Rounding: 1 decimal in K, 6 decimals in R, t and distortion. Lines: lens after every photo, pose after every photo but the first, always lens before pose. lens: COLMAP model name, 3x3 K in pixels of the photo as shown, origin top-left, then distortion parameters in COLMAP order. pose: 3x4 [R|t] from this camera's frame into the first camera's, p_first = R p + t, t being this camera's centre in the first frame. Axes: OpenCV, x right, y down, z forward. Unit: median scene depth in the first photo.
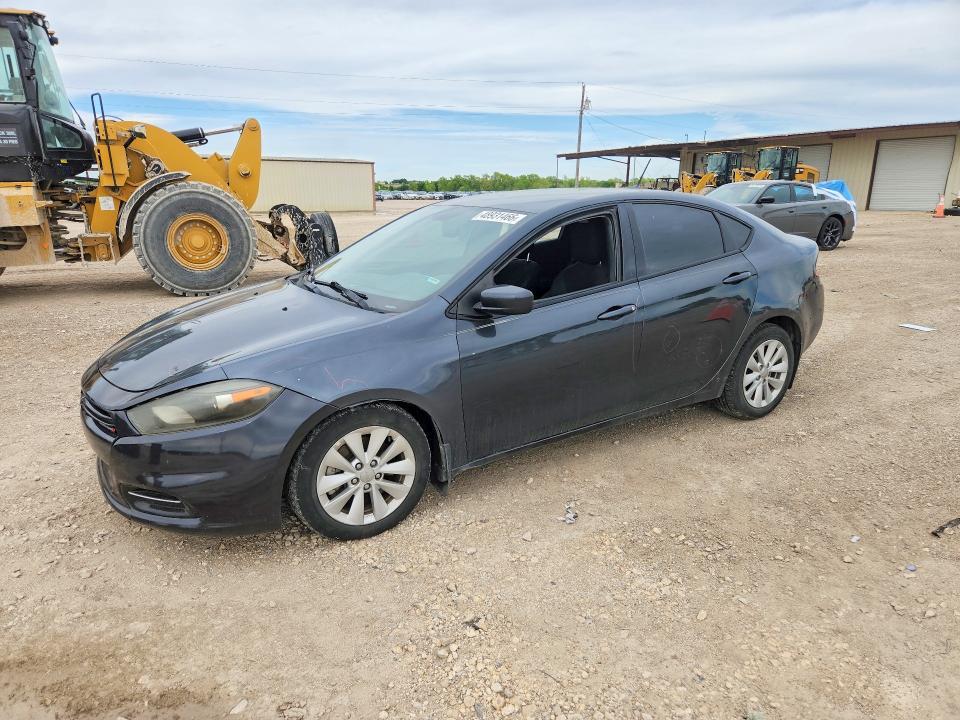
lens RADIAL K [[691.7, 0, 480.0], [0, 691.7, 360.0], [0, 0, 1]] dist [0.001892, -0.005757]
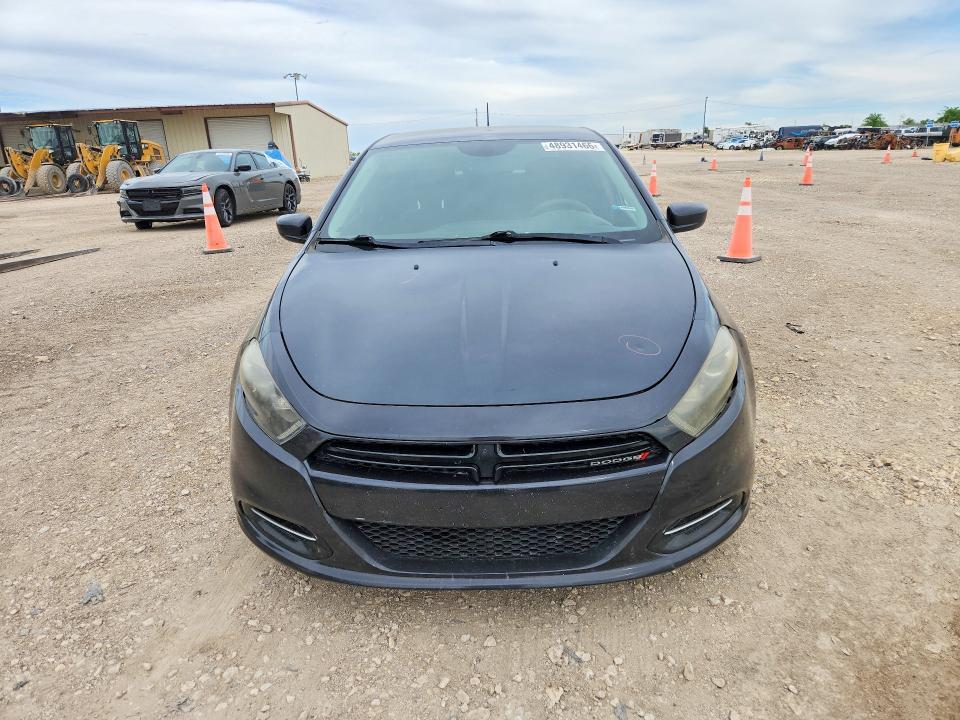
lens RADIAL K [[691.7, 0, 480.0], [0, 691.7, 360.0], [0, 0, 1]] dist [0.001892, -0.005757]
pose [[0.516918, -0.244446, 0.820391, -0.166488], [0.229123, 0.962904, 0.142542, -0.016299], [-0.824802, 0.114288, 0.553751, 0.112885]]
